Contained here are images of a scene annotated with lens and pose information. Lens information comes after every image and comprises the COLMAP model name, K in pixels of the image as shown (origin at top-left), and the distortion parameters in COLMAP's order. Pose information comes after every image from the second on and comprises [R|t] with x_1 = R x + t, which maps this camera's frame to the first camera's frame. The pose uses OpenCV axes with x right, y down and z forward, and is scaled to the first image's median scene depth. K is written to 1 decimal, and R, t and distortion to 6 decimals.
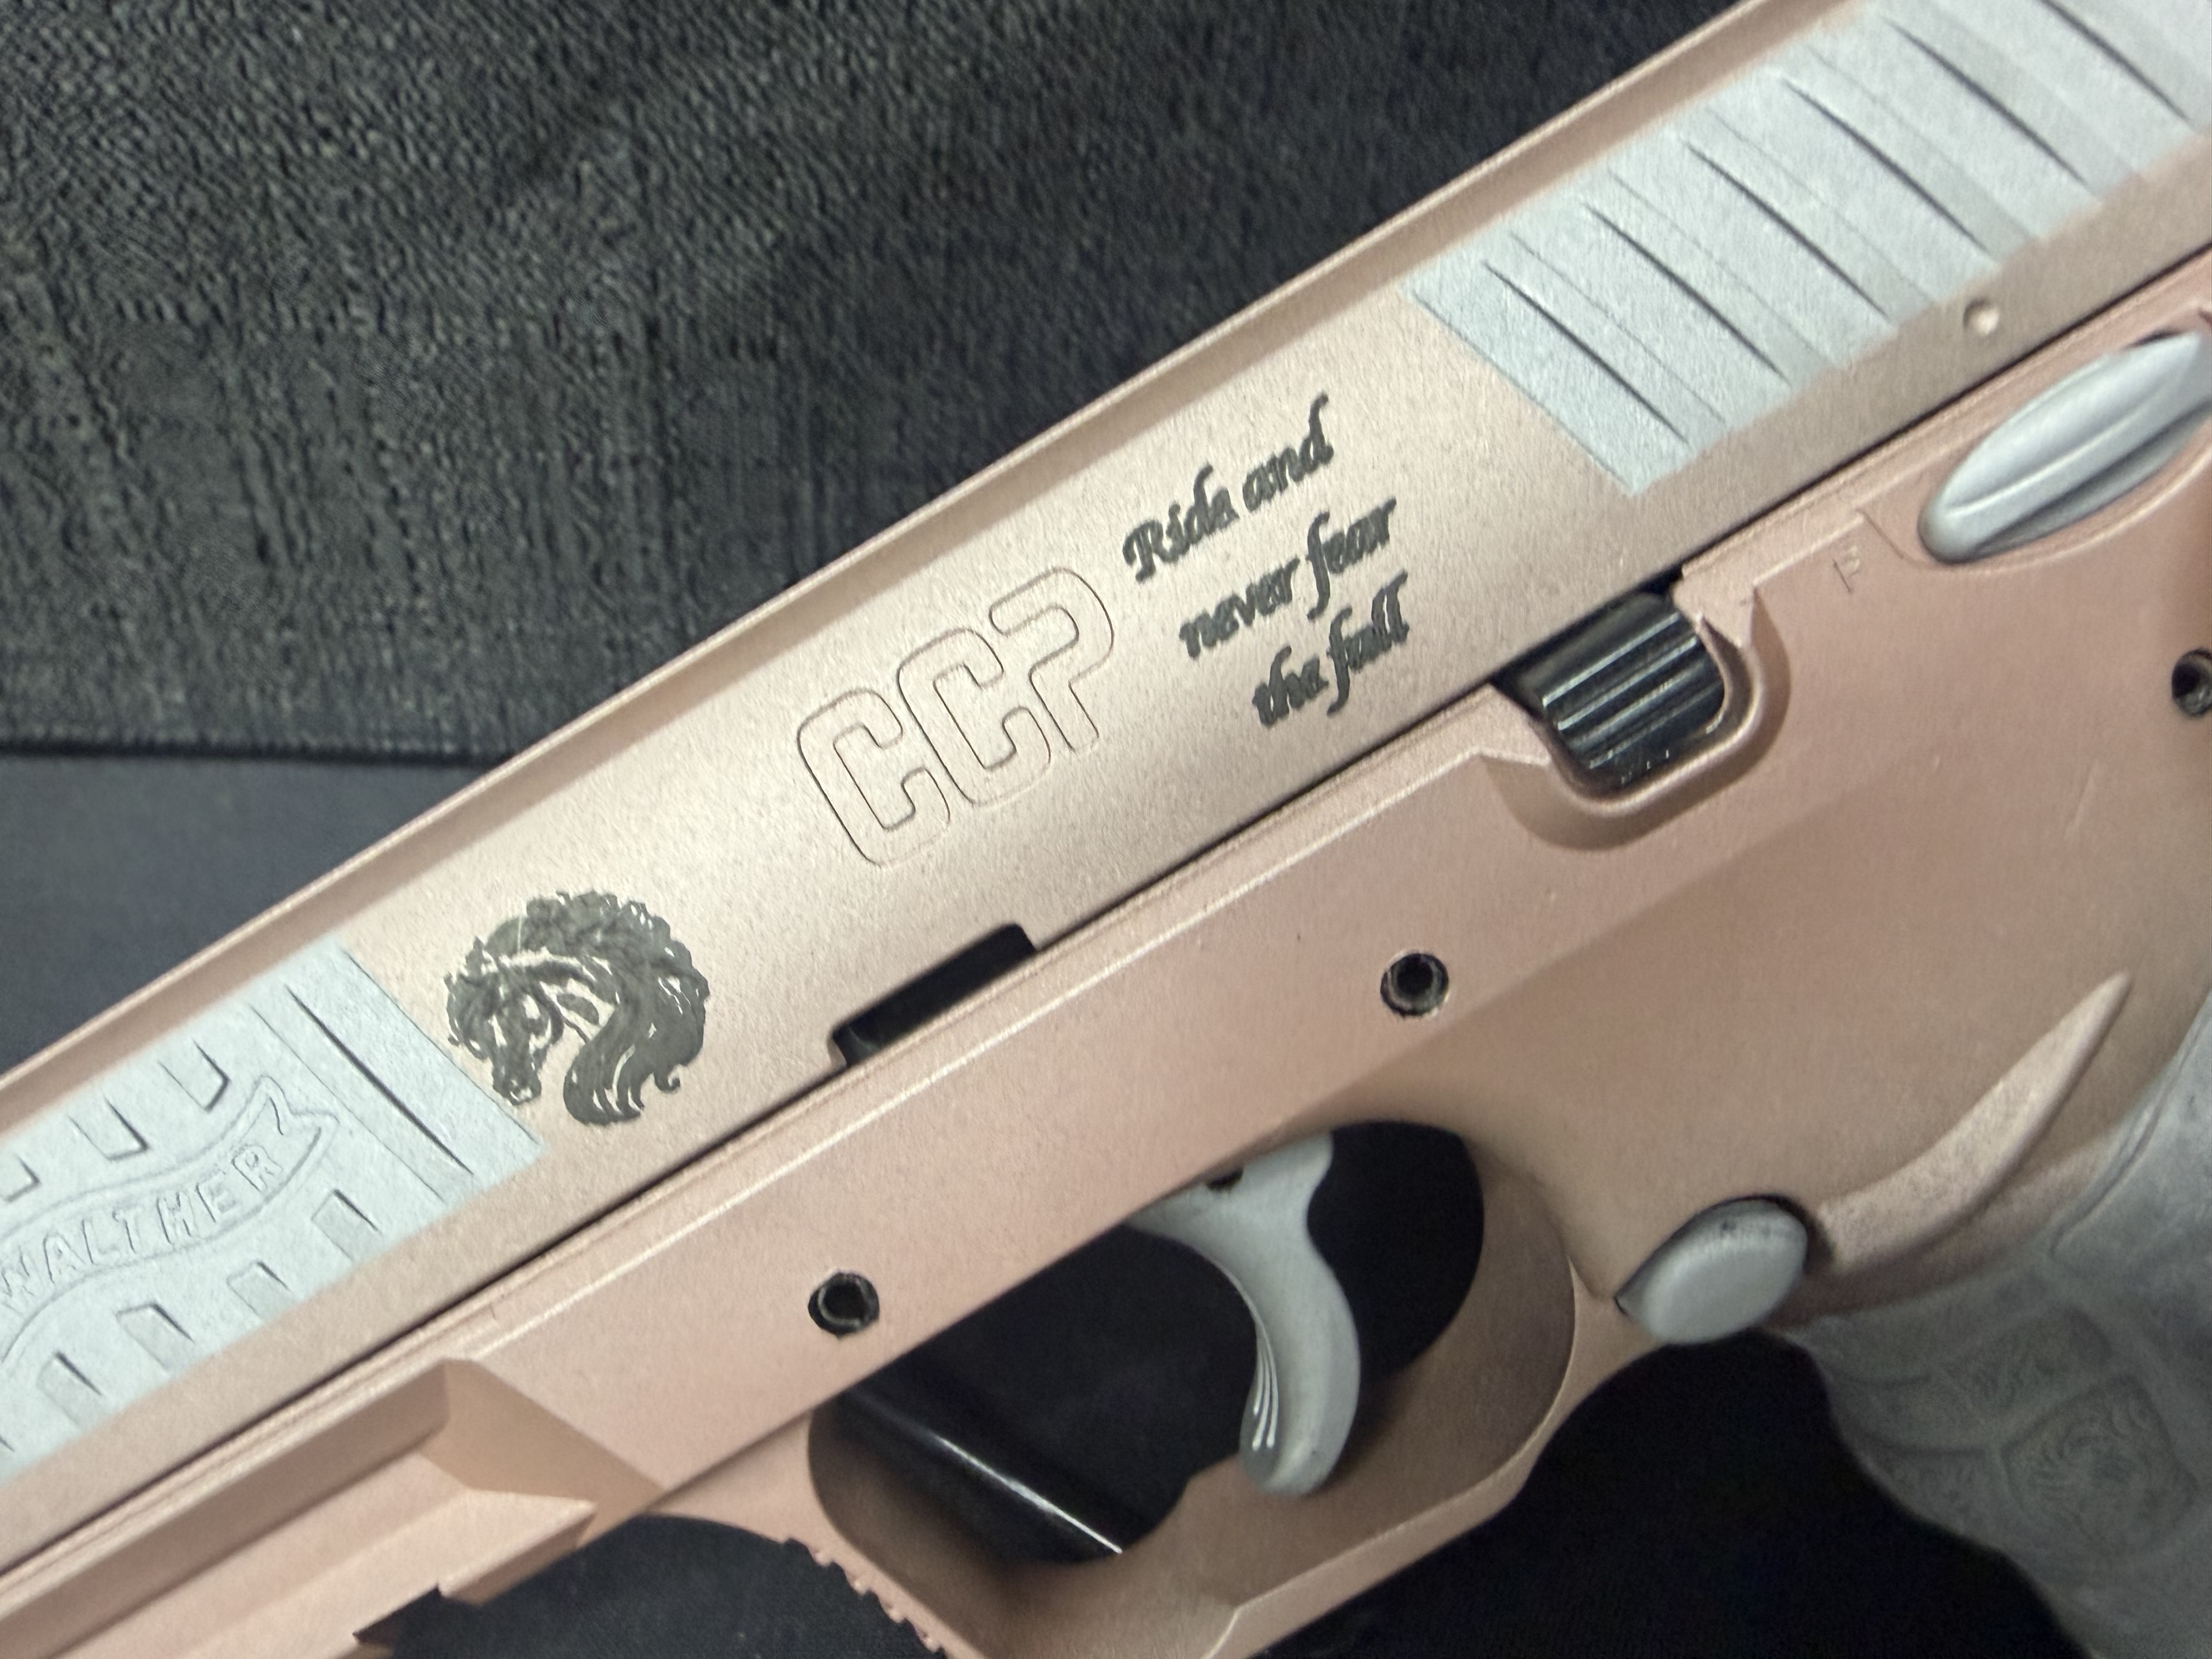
lens RADIAL K [[1741.2, 0, 915.4], [0, 1741.2, 832.5], [0, 0, 1]] dist [-0.017854, -0.001875]
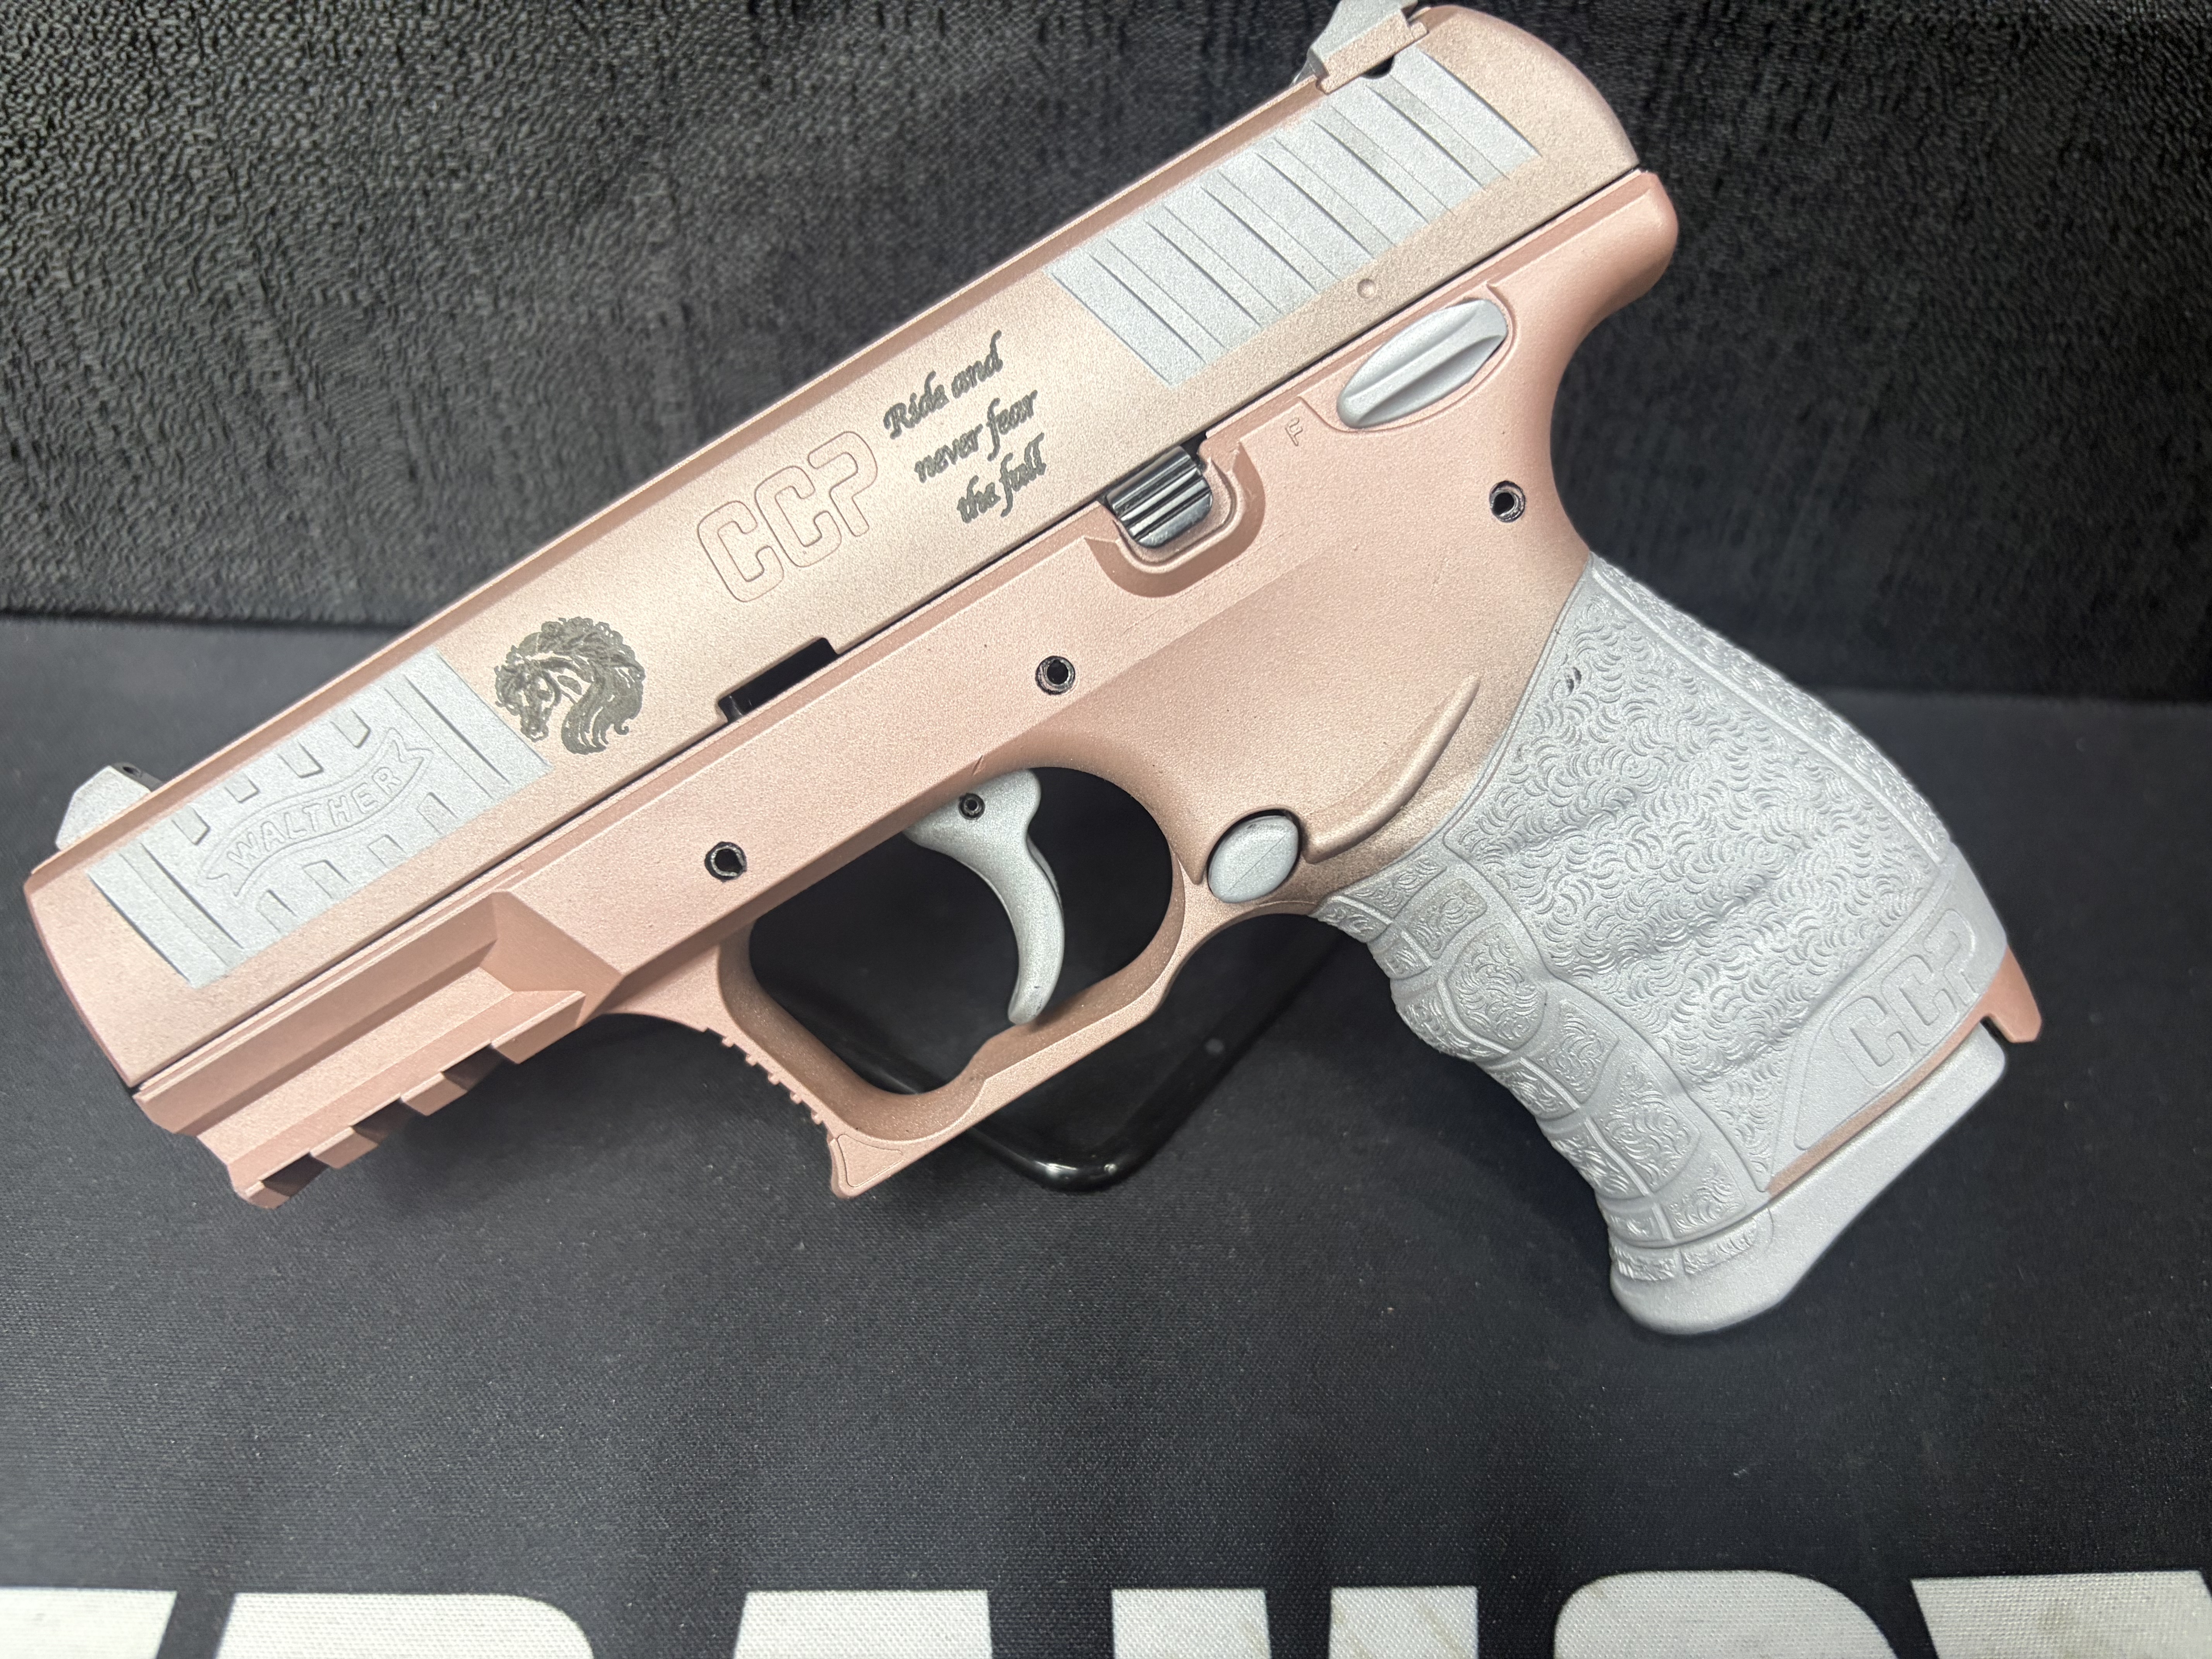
lens RADIAL K [[1750.6, 0, 1121.9], [0, 1750.6, 820.1], [0, 0, 1]] dist [-0.013981, -0.005358]
pose [[0.999967, 0.003983, 0.007023, 0.211864], [-0.003838, 0.999780, -0.020631, 0.166516], [-0.007104, 0.020603, 0.999762, -0.454962]]
